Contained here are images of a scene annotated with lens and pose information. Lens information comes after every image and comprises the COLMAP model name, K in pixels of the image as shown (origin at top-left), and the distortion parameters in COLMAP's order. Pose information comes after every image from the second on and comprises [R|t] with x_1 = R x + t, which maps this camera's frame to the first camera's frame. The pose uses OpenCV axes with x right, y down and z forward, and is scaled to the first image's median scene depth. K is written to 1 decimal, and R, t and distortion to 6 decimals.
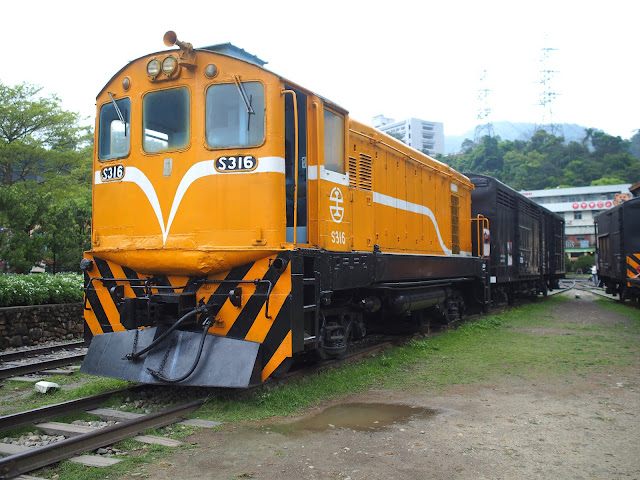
lens RADIAL K [[654.3, 0, 321.6], [0, 654.3, 242.7], [0, 0, 1]] dist [-0.007829, 0.035807]
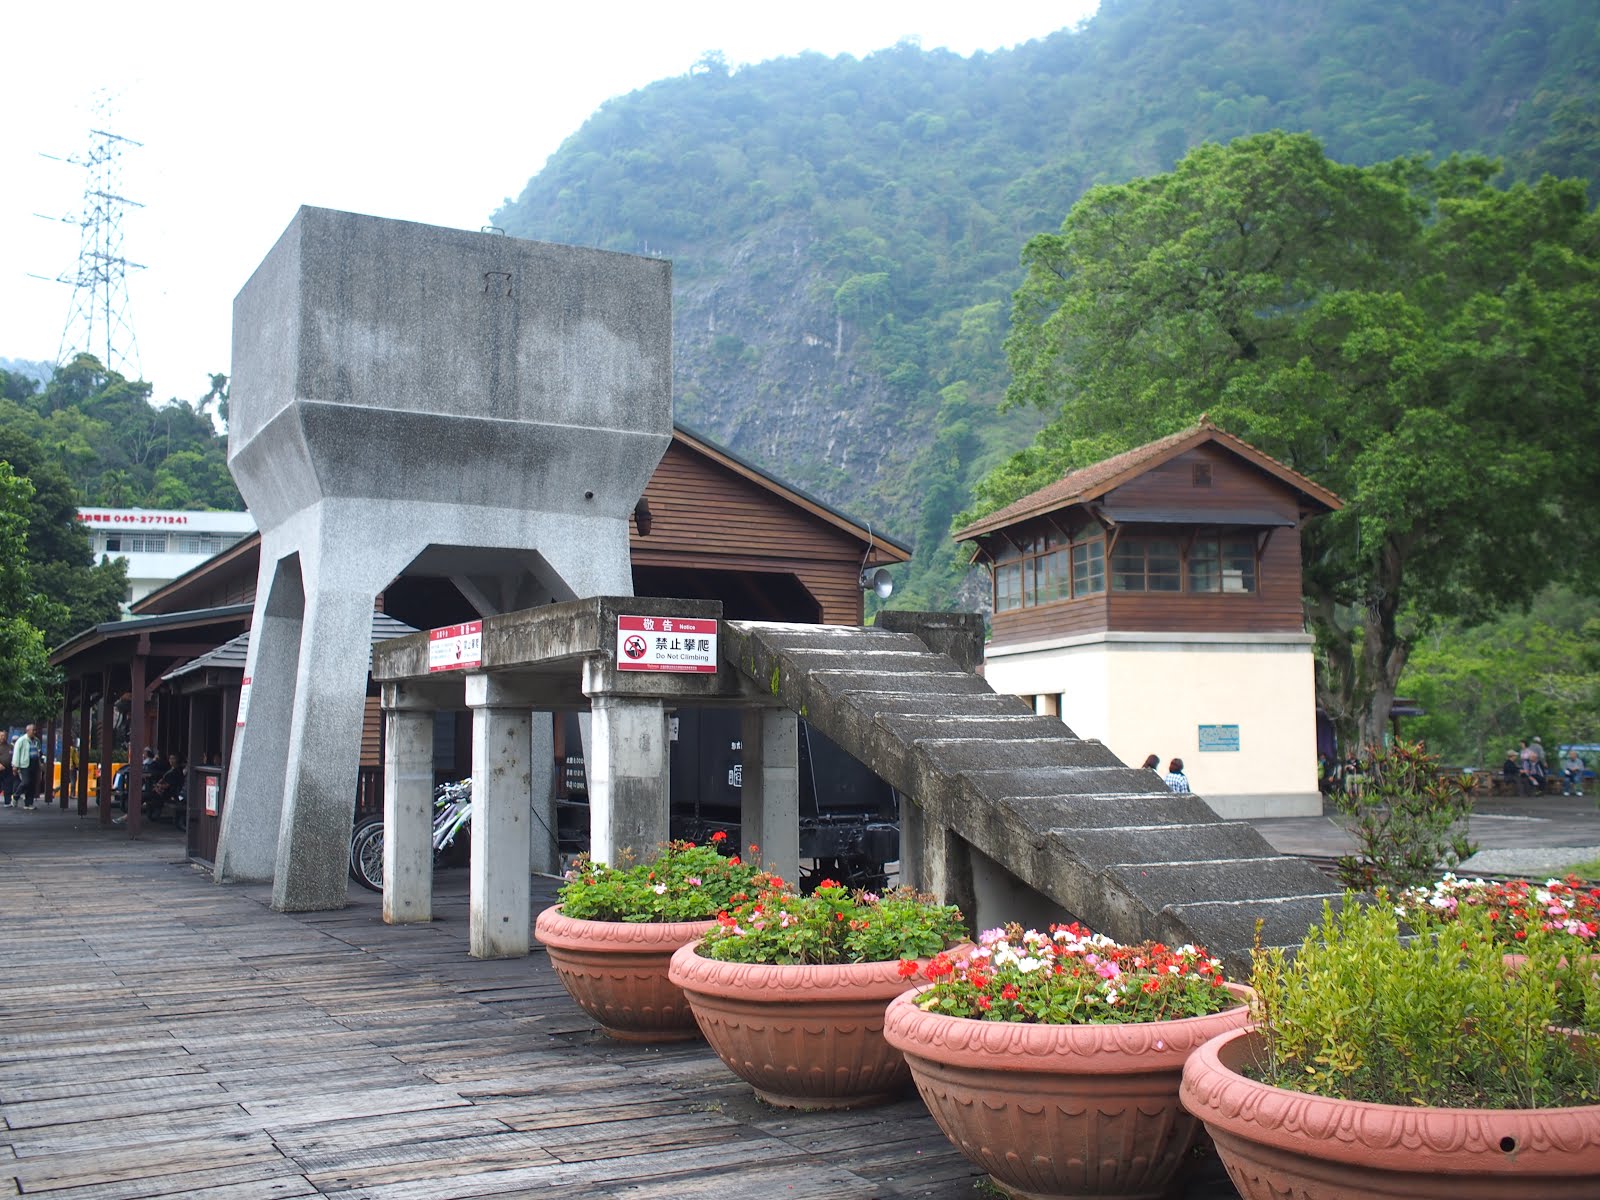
lens RADIAL K [[1635.8, 0, 804.0], [0, 1635.8, 606.8], [0, 0, 1]] dist [-0.007829, 0.035807]
pose [[0.690119, 0.066385, 0.720644, -0.310166], [-0.035489, 0.997690, -0.057919, 0.025159], [-0.722825, 0.014396, 0.690881, 1.317099]]
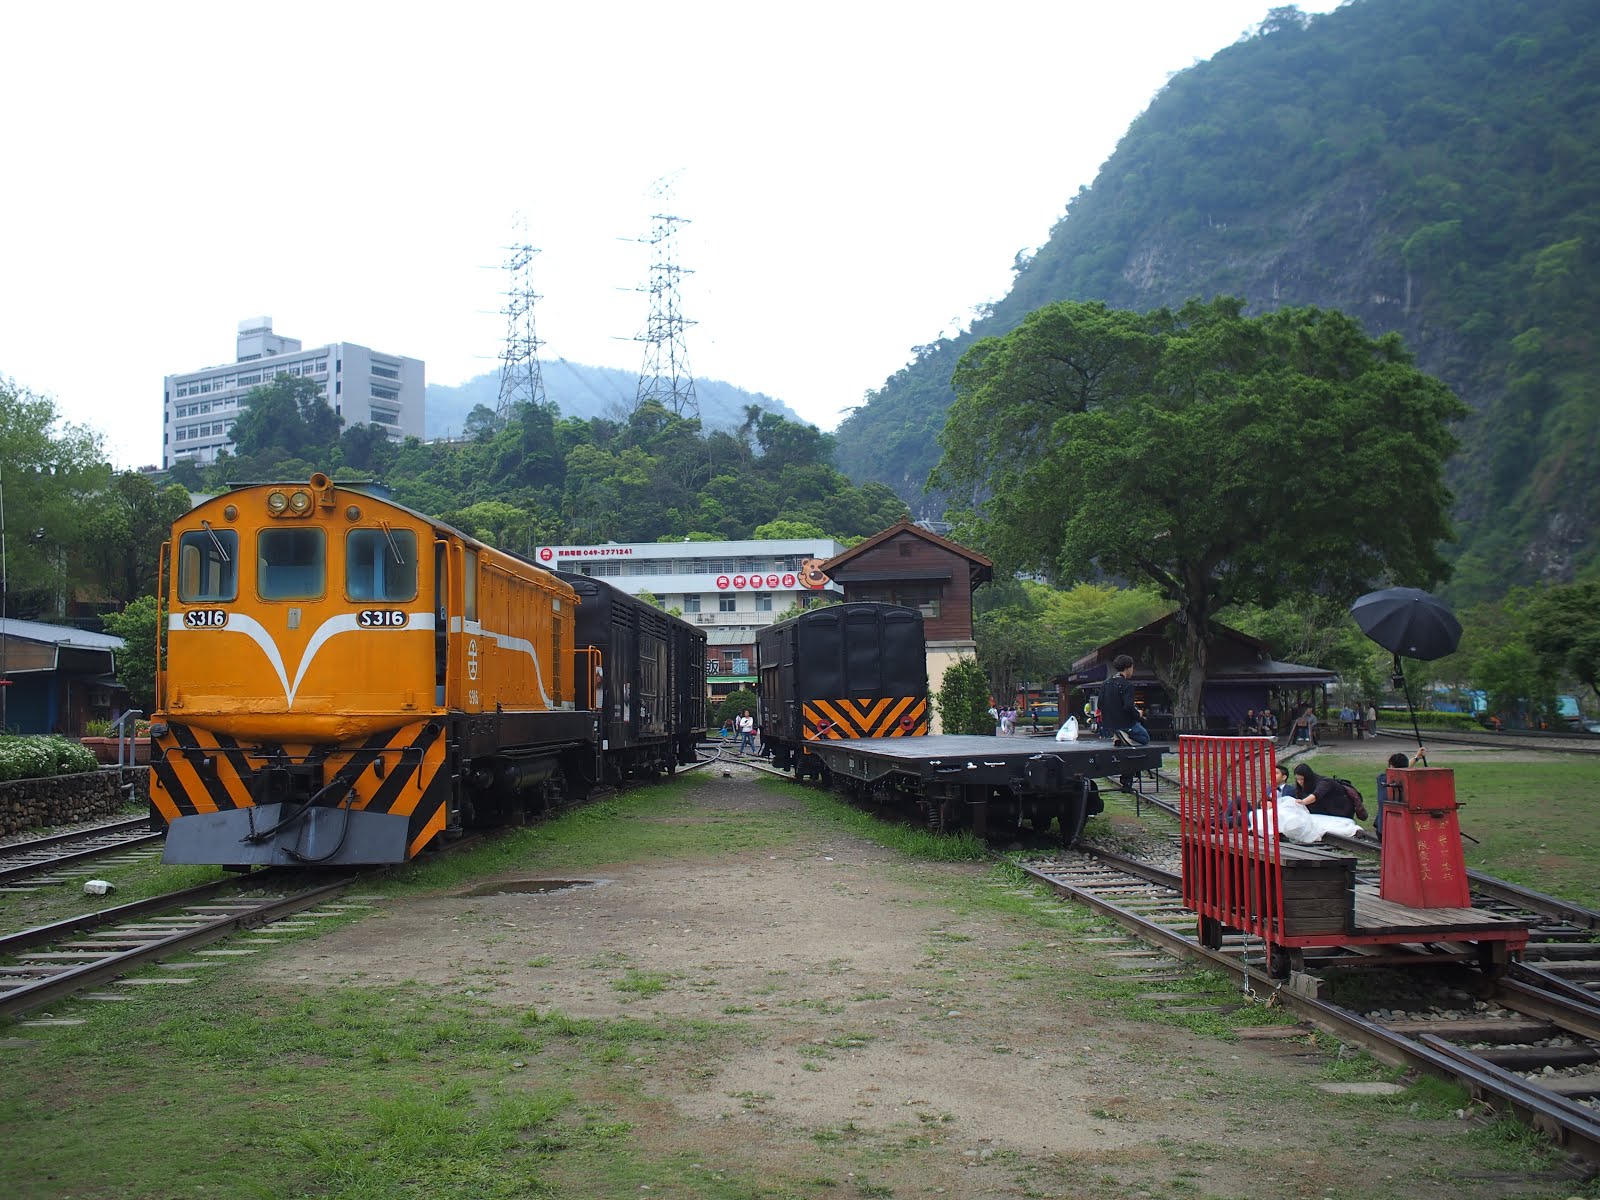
lens RADIAL K [[1635.8, 0, 804.0], [0, 1635.8, 606.8], [0, 0, 1]] dist [-0.007829, 0.035807]
pose [[0.912511, 0.024358, 0.408326, -0.157603], [-0.012692, 0.999431, -0.031256, -0.022396], [-0.408855, 0.023338, 0.912301, -0.392502]]
